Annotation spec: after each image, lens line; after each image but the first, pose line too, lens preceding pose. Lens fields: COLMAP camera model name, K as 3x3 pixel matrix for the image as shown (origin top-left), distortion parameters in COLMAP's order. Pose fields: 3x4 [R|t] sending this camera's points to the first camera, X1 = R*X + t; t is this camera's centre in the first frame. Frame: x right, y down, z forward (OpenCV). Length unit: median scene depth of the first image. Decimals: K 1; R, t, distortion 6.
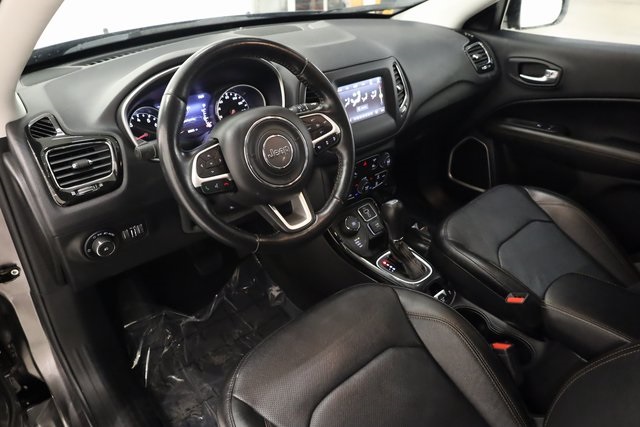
lens RADIAL K [[439.5, 0, 320.0], [0, 439.5, 213.5], [0, 0, 1]] dist [0.001050, -0.000154]
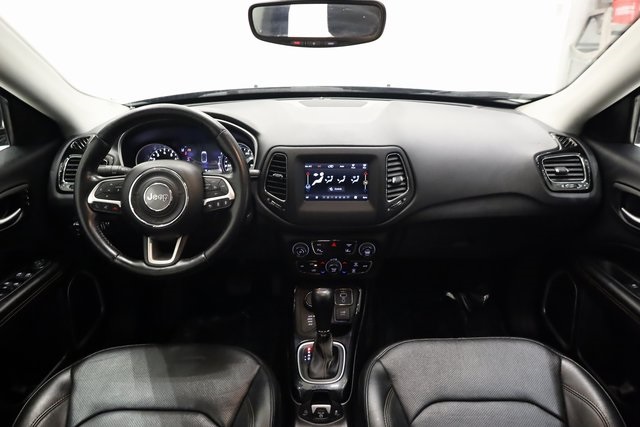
lens RADIAL K [[439.5, 0, 320.0], [0, 439.5, 213.5], [0, 0, 1]] dist [0.001050, -0.000154]
pose [[0.740114, 0.284654, -0.609265, 0.668462], [-0.352809, 0.935656, 0.008567, -0.180151], [0.572501, 0.208613, 0.792920, 0.205119]]
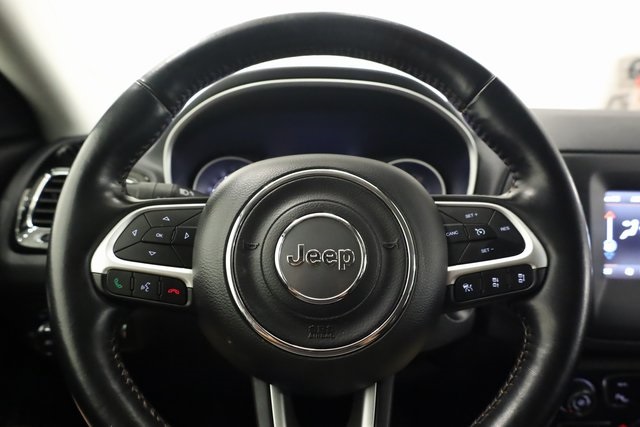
lens RADIAL K [[439.5, 0, 320.0], [0, 439.5, 213.5], [0, 0, 1]] dist [0.001050, -0.000154]
pose [[0.762695, 0.186651, -0.619240, 0.090471], [-0.364201, 0.915163, -0.172726, -0.073640], [0.534466, 0.357265, 0.765969, 0.468800]]
